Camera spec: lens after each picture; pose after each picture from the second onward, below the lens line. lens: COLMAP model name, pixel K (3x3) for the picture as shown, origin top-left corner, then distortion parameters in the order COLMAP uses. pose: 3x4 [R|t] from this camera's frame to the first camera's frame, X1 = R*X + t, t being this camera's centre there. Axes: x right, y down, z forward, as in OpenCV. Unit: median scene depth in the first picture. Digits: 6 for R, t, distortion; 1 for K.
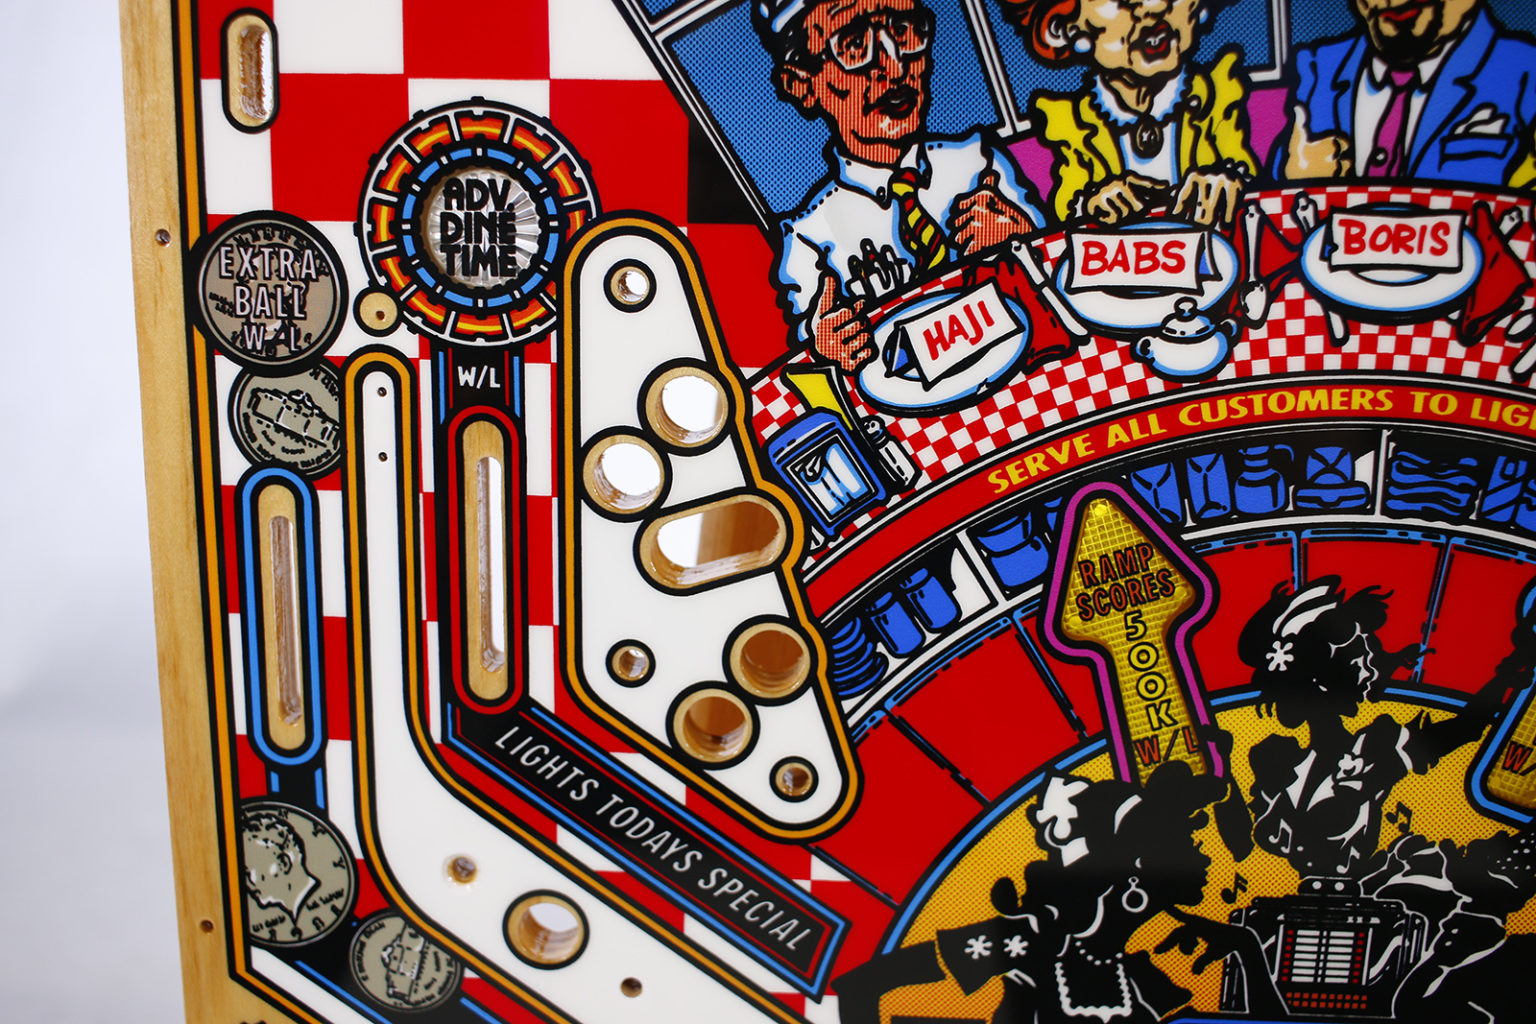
lens RADIAL K [[1736.4, 0, 768.0], [0, 1736.4, 512.0], [0, 0, 1]] dist [-0.132944, 0.118224]
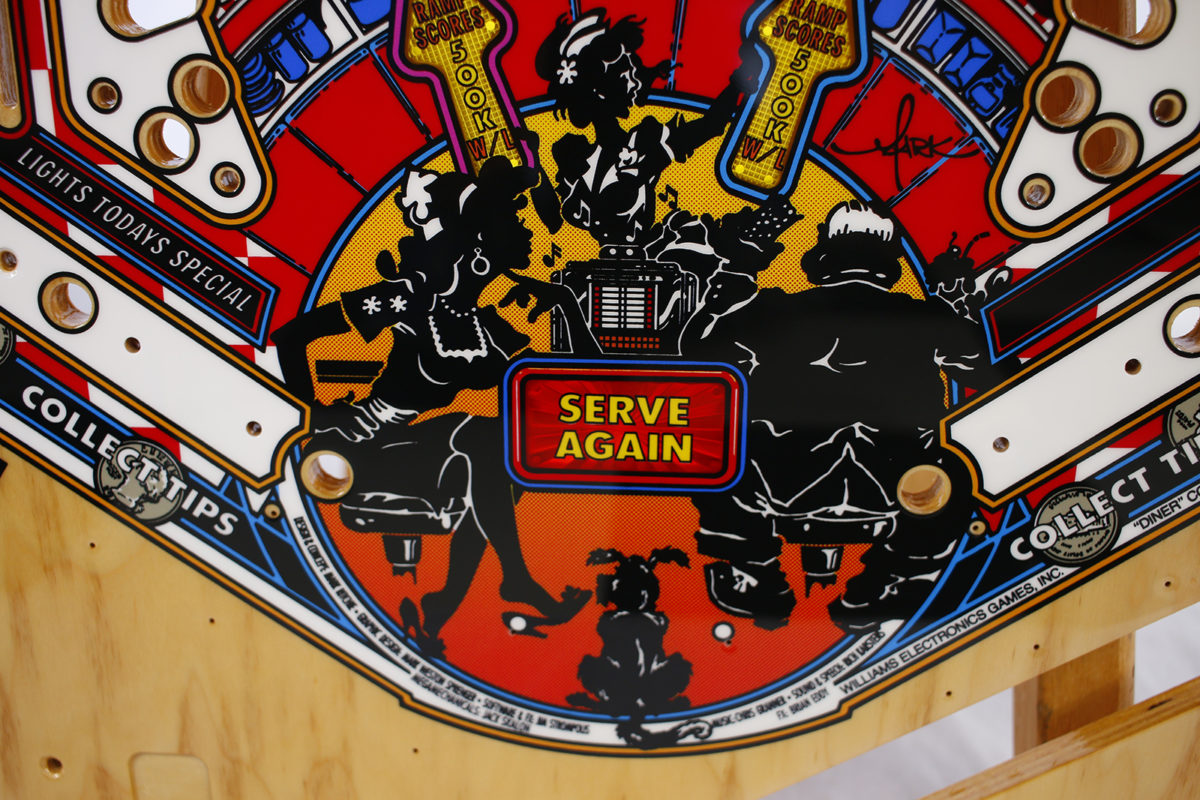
lens RADIAL K [[1356.6, 0, 600.0], [0, 1356.6, 400.0], [0, 0, 1]] dist [-0.132944, 0.118224]
pose [[0.999839, -0.017711, -0.002799, 0.322294], [0.017910, 0.993905, 0.108773, 0.225698], [0.000855, -0.108806, 0.994063, -0.082922]]
